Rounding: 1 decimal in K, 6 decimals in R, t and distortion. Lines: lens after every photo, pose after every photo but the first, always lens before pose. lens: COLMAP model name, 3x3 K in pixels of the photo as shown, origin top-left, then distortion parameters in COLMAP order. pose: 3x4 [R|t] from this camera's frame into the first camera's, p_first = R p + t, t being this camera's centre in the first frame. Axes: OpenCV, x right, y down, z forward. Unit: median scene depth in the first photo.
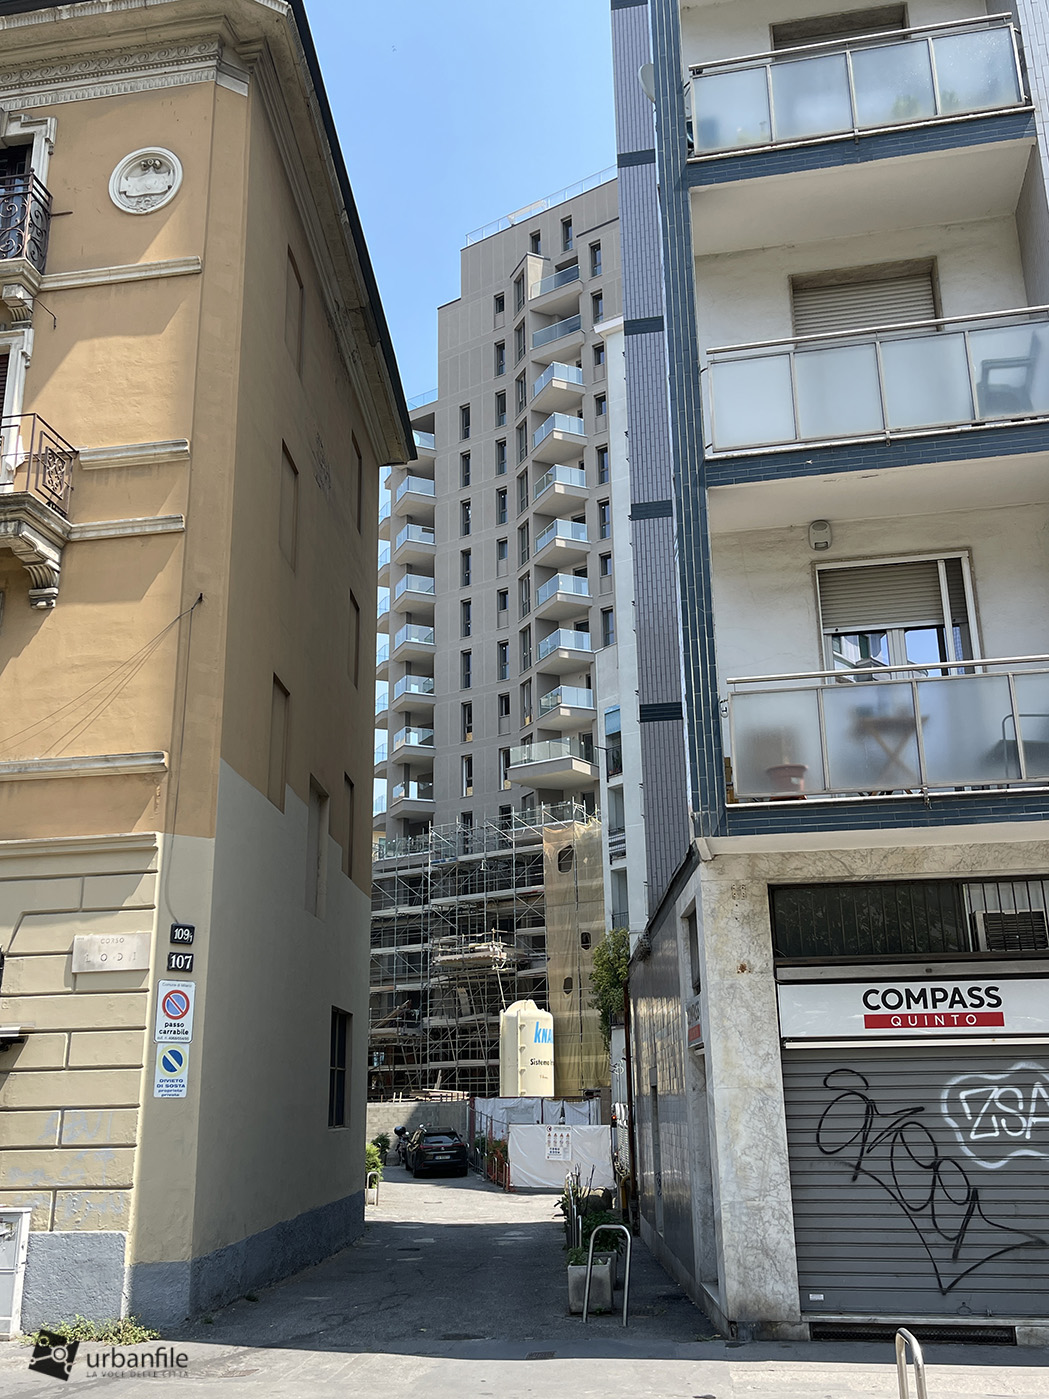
lens RADIAL K [[1289.3, 0, 524.5], [0, 1289.3, 699.5], [0, 0, 1]] dist [0.169428, 0.002002]
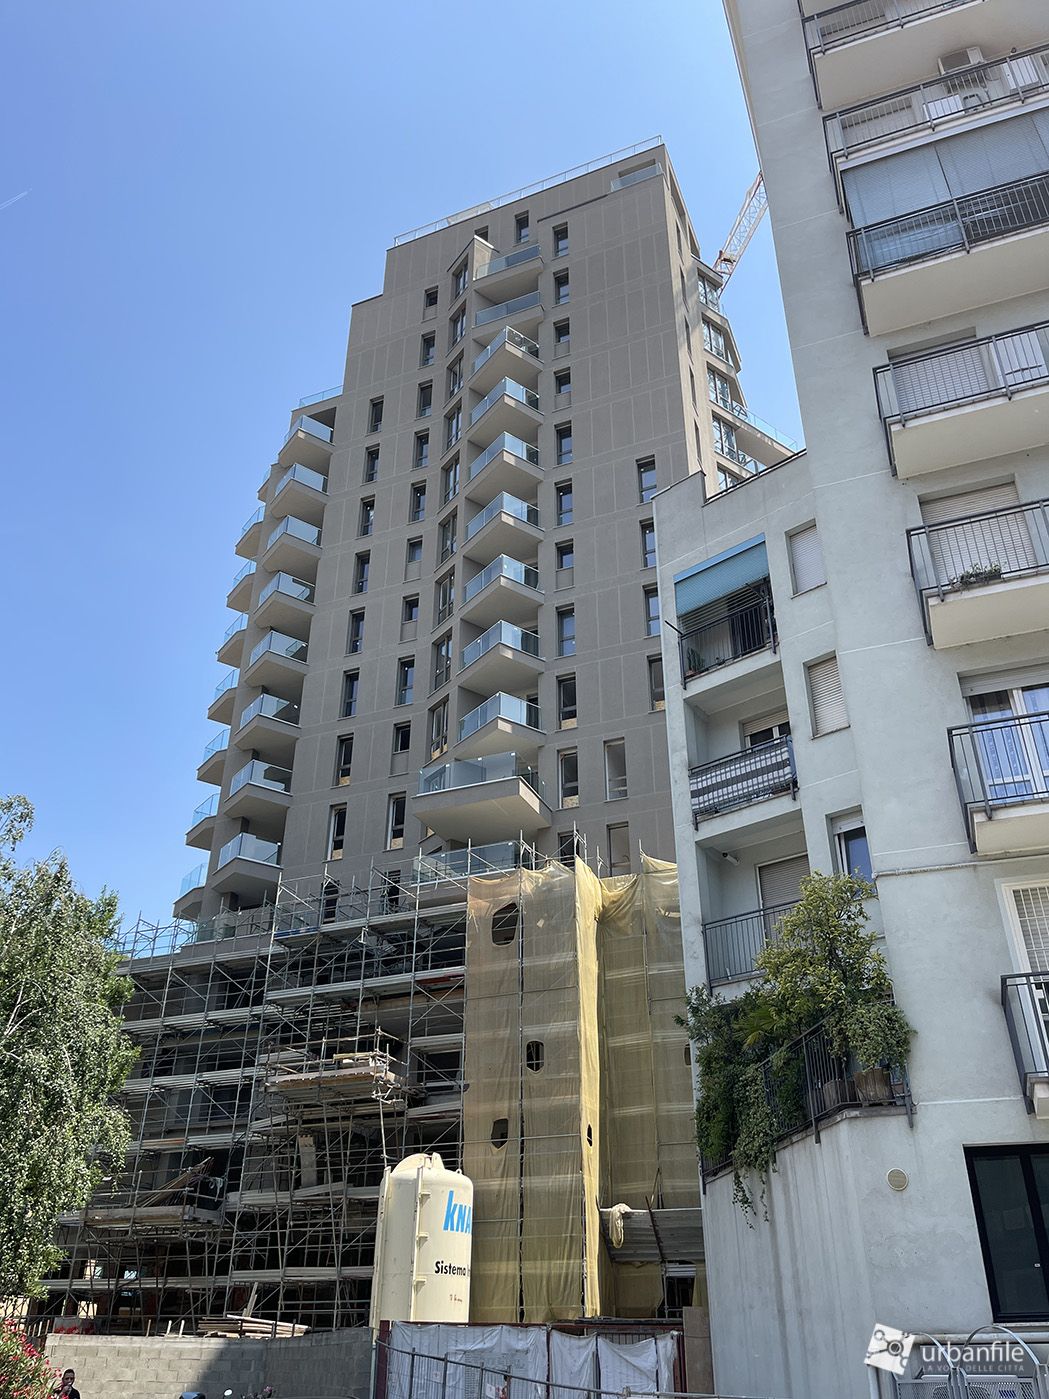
lens RADIAL K [[1148.3, 0, 524.5], [0, 1148.3, 699.5], [0, 0, 1]] dist [0.075945, -0.001809]
pose [[0.980703, 0.119553, 0.154688, -0.056212], [-0.082223, 0.970077, -0.228453, 0.139103], [-0.177371, 0.211326, 0.961187, 0.421864]]
